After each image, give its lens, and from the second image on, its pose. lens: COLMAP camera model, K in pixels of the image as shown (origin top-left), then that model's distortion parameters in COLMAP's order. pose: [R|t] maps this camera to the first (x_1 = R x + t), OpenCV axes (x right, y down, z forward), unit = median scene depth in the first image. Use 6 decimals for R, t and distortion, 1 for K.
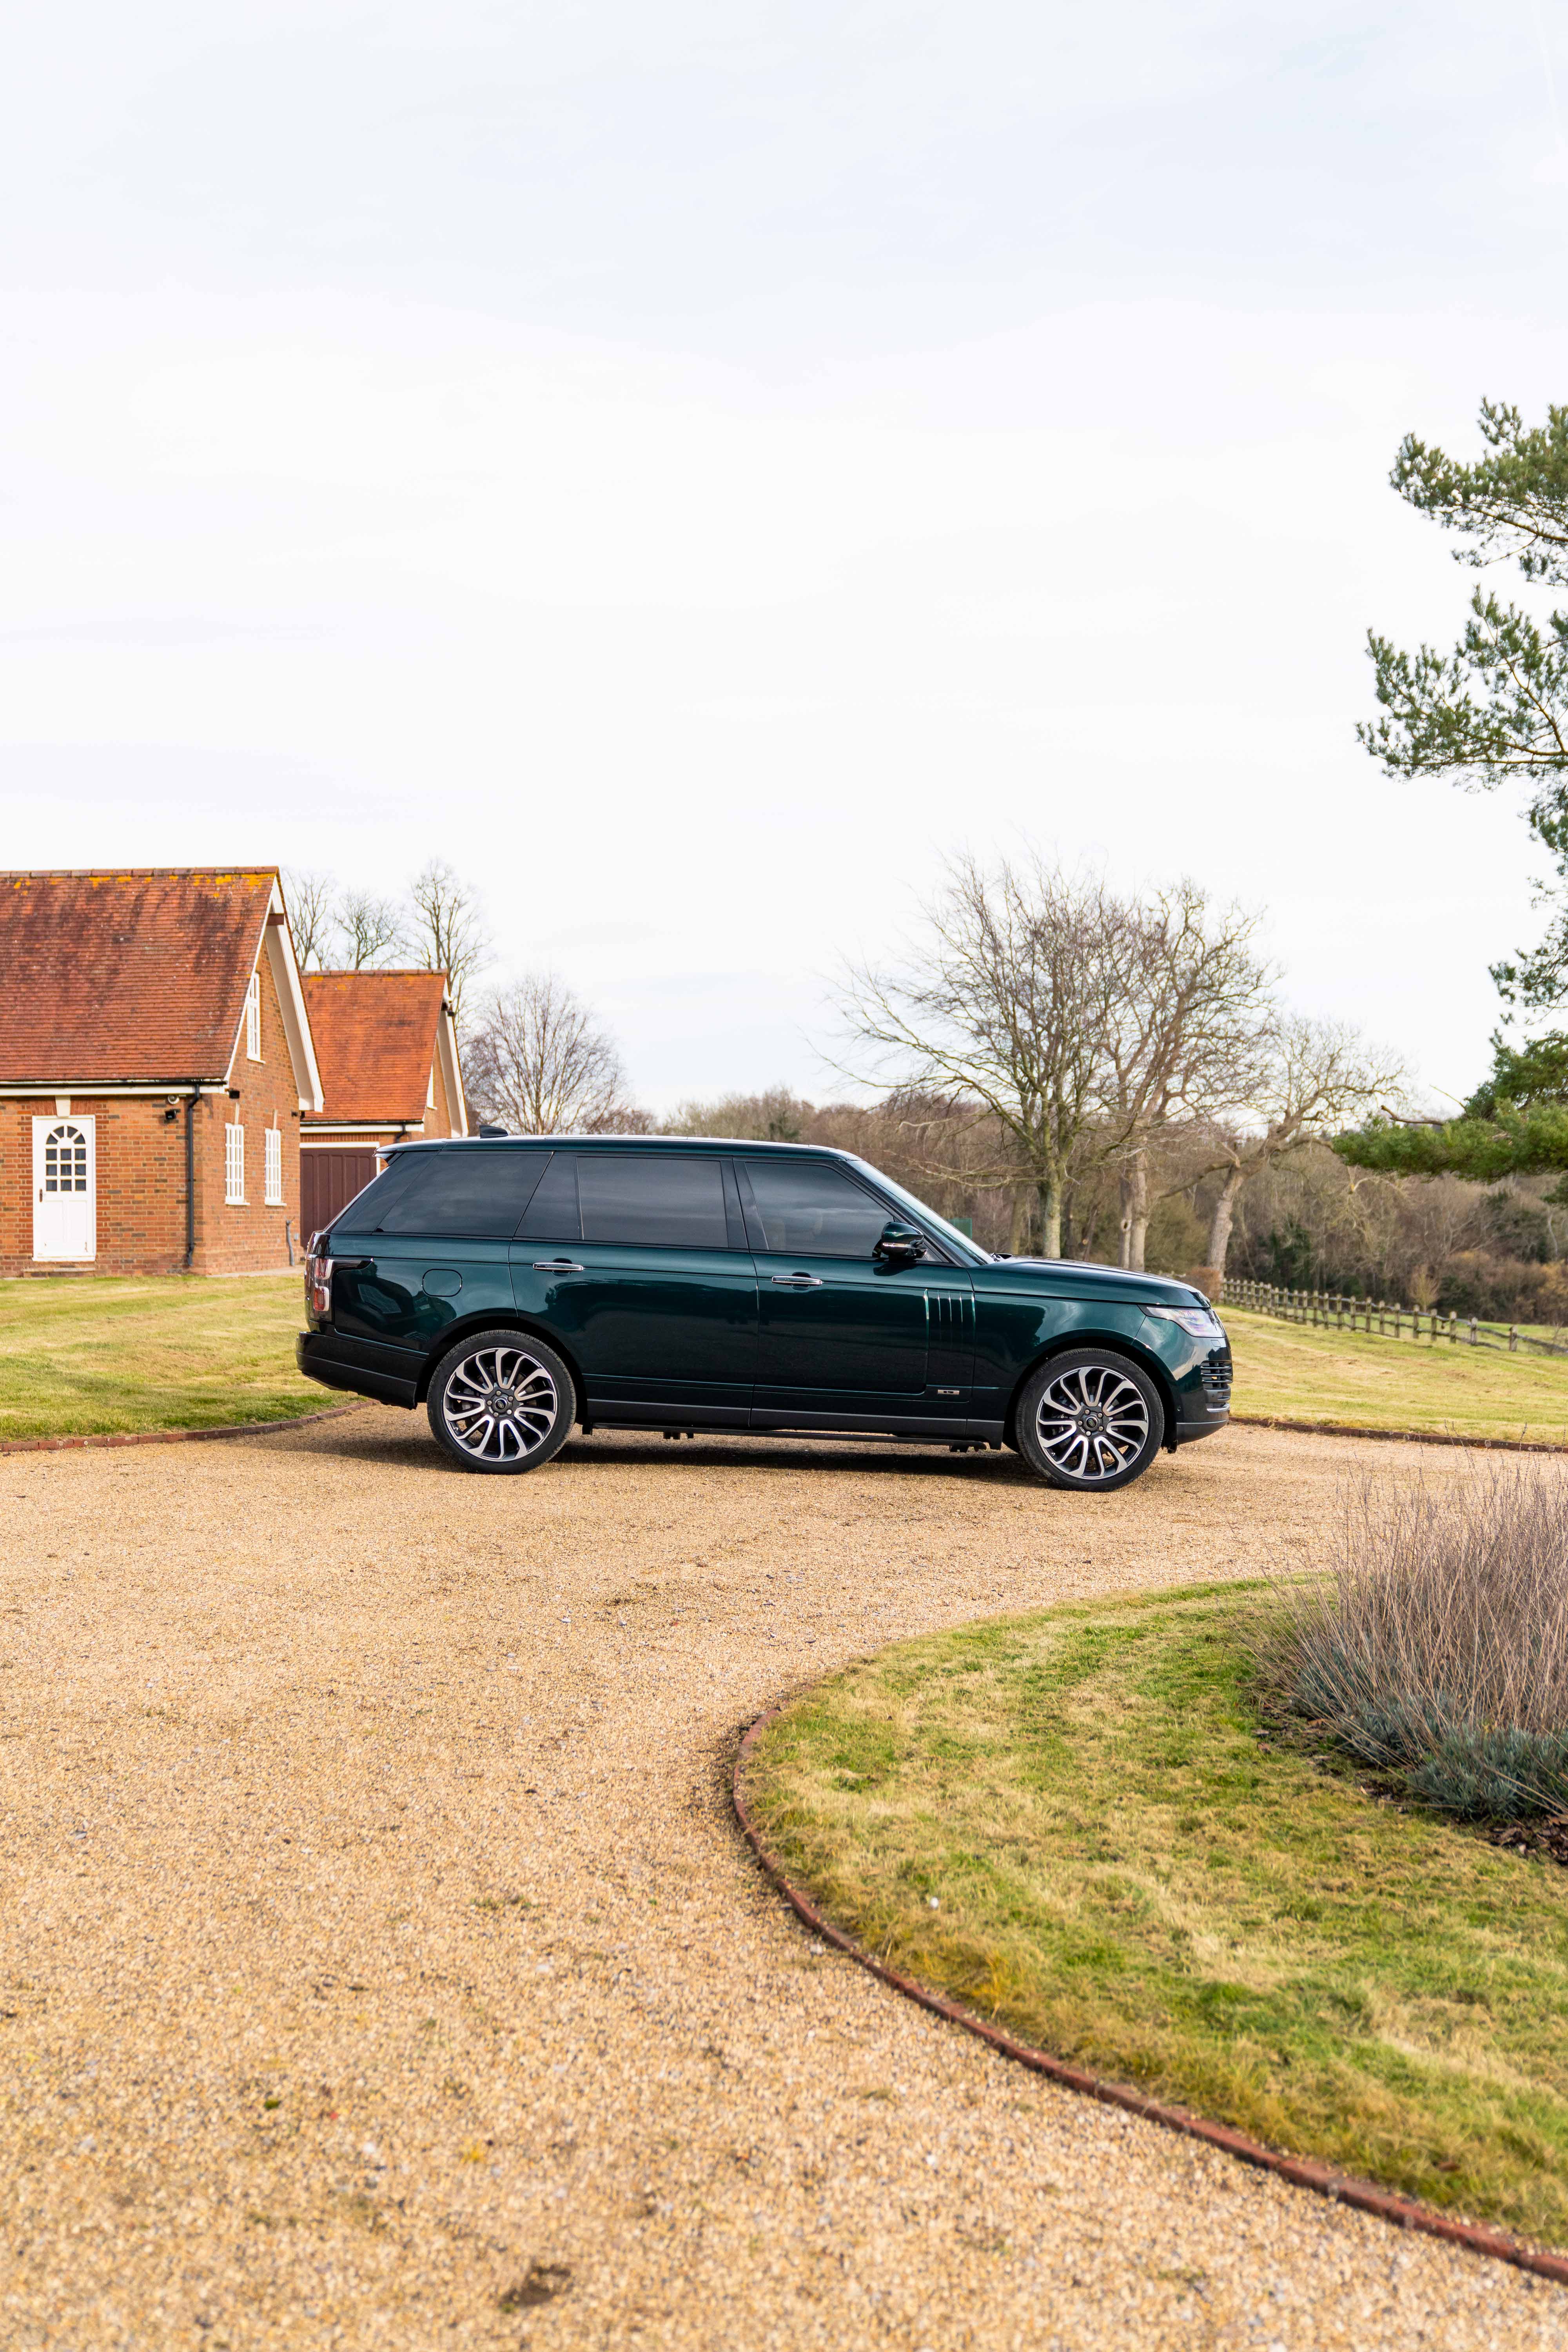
lens RADIAL K [[2731.2, 0, 784.0], [0, 2731.2, 1176.0], [0, 0, 1]] dist [0.010947, -0.006914]
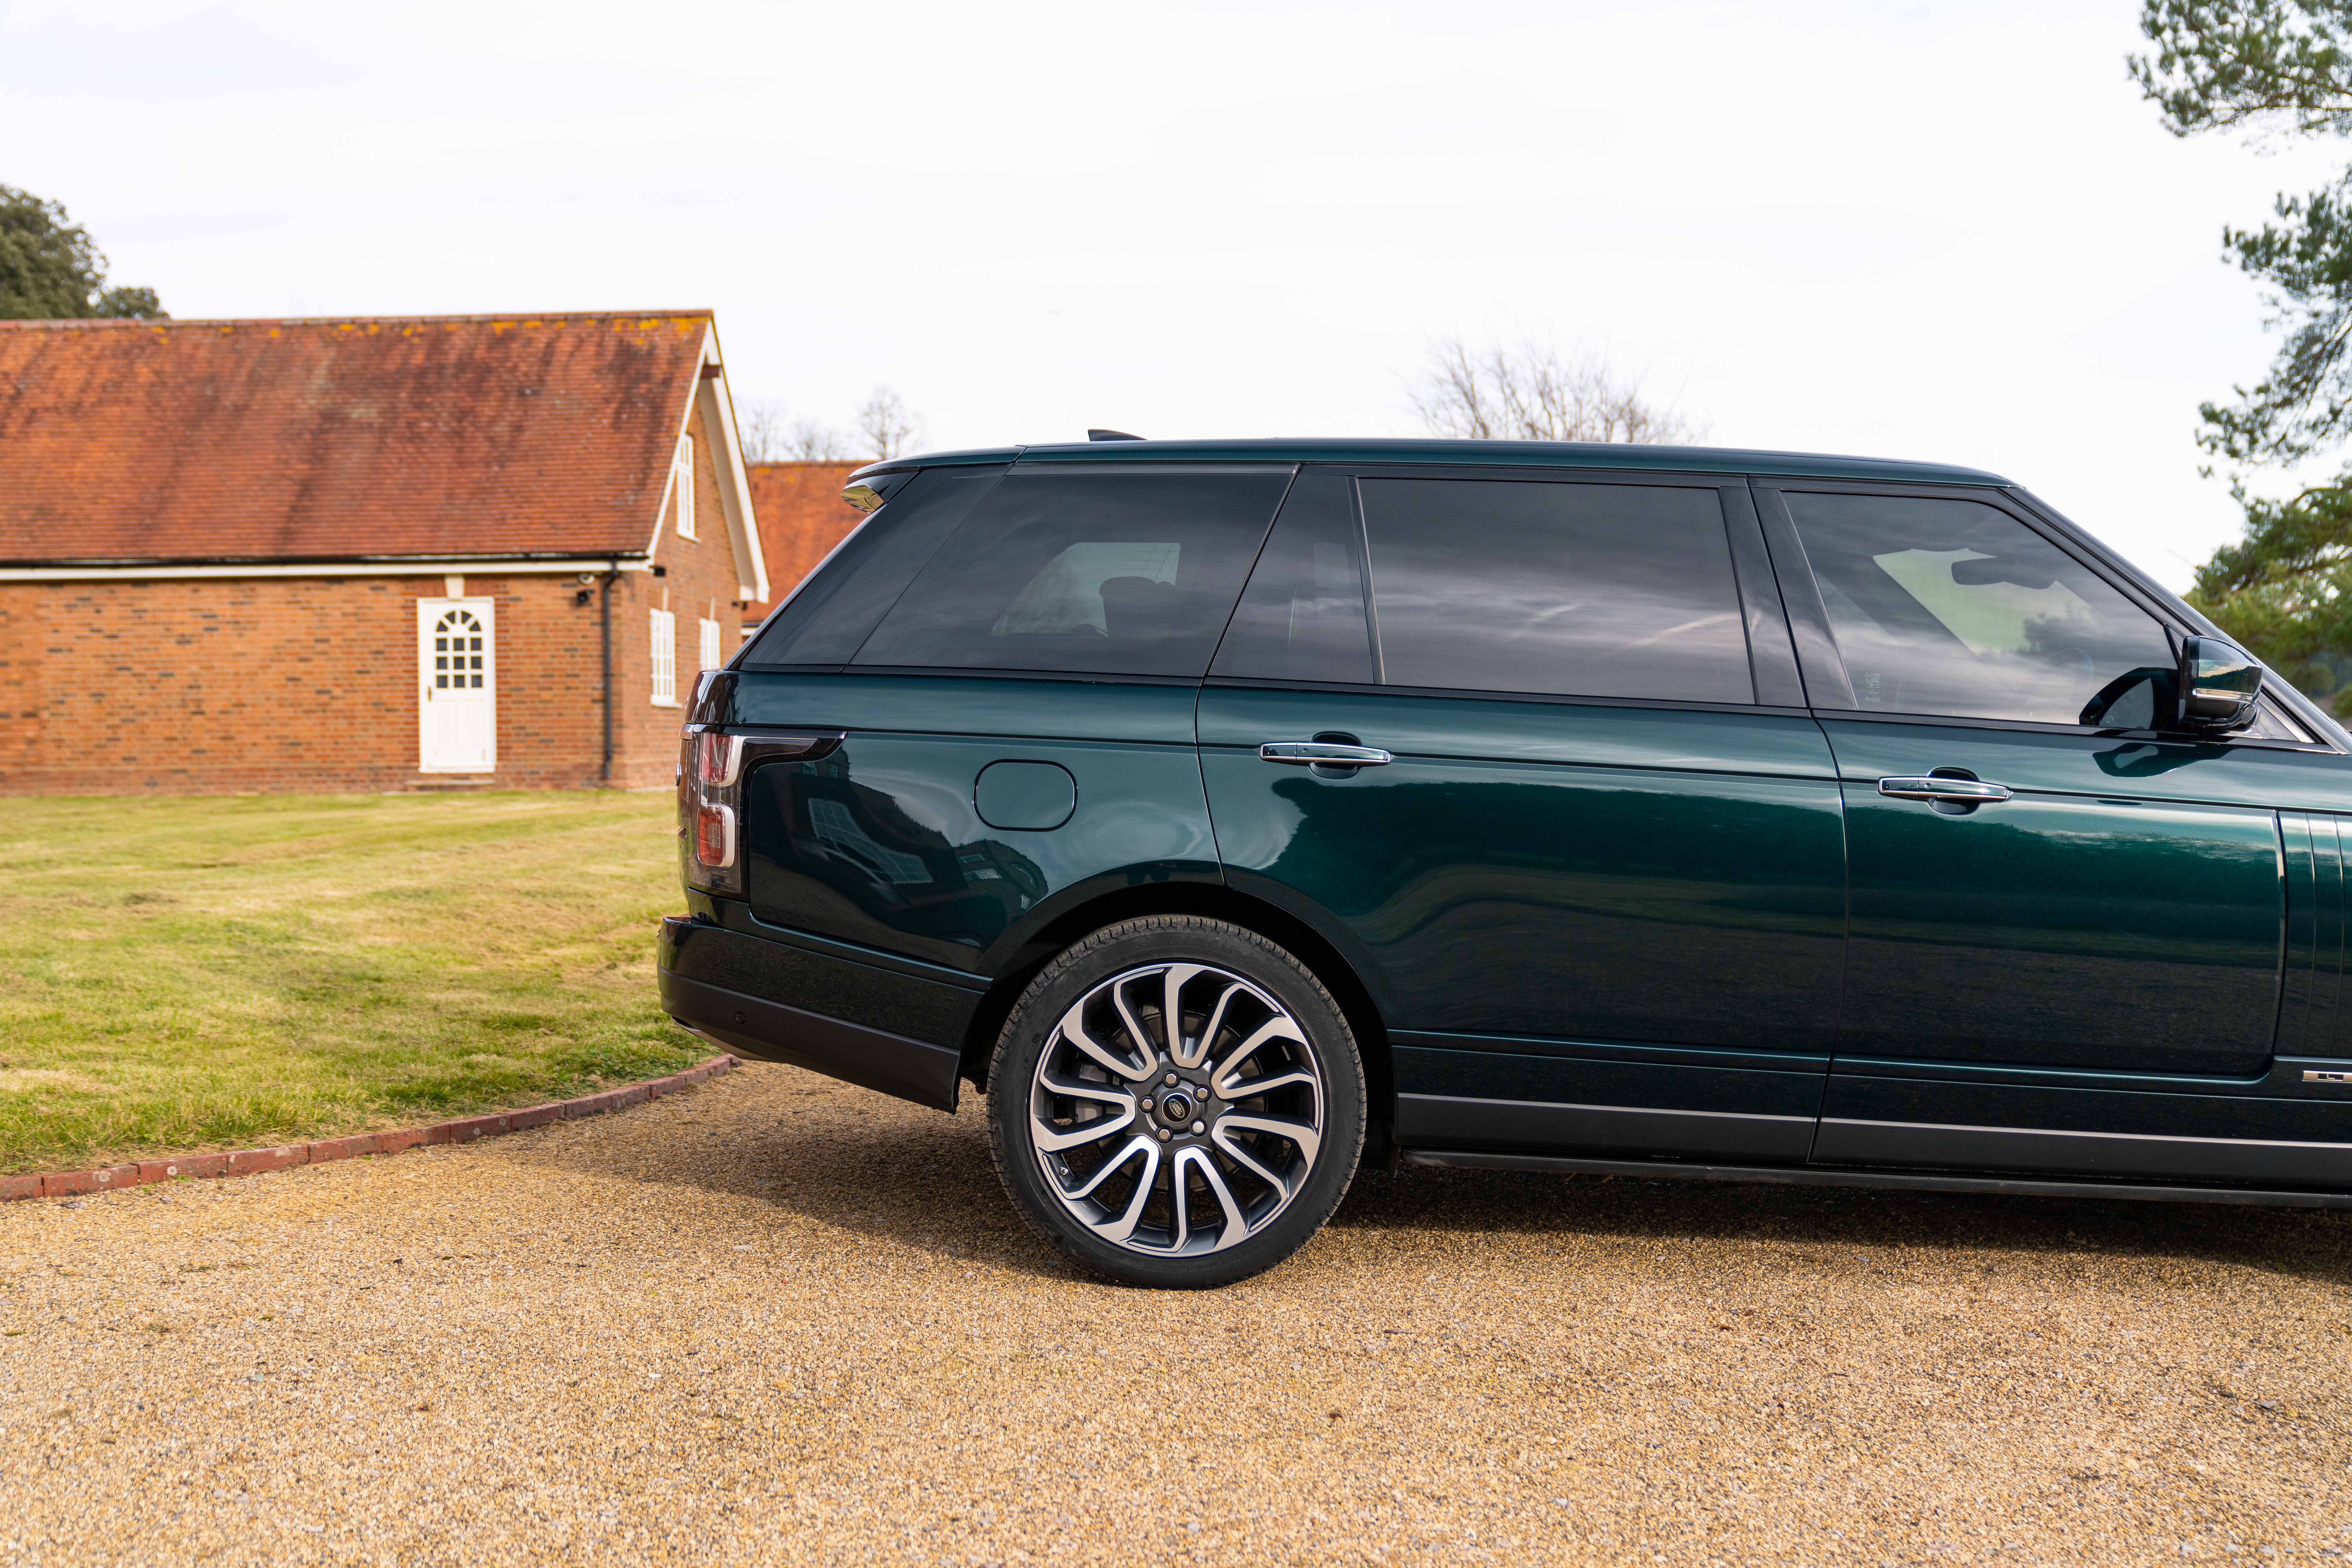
lens RADIAL K [[2457.1, 0, 1176.0], [0, 2457.1, 784.0], [0, 0, 1]] dist [-0.001439, 0.020167]
pose [[0.999979, -0.000388, -0.006510, -0.039093], [0.000603, 0.999452, 0.033095, 0.010069], [0.006494, -0.033098, 0.999431, 0.251332]]
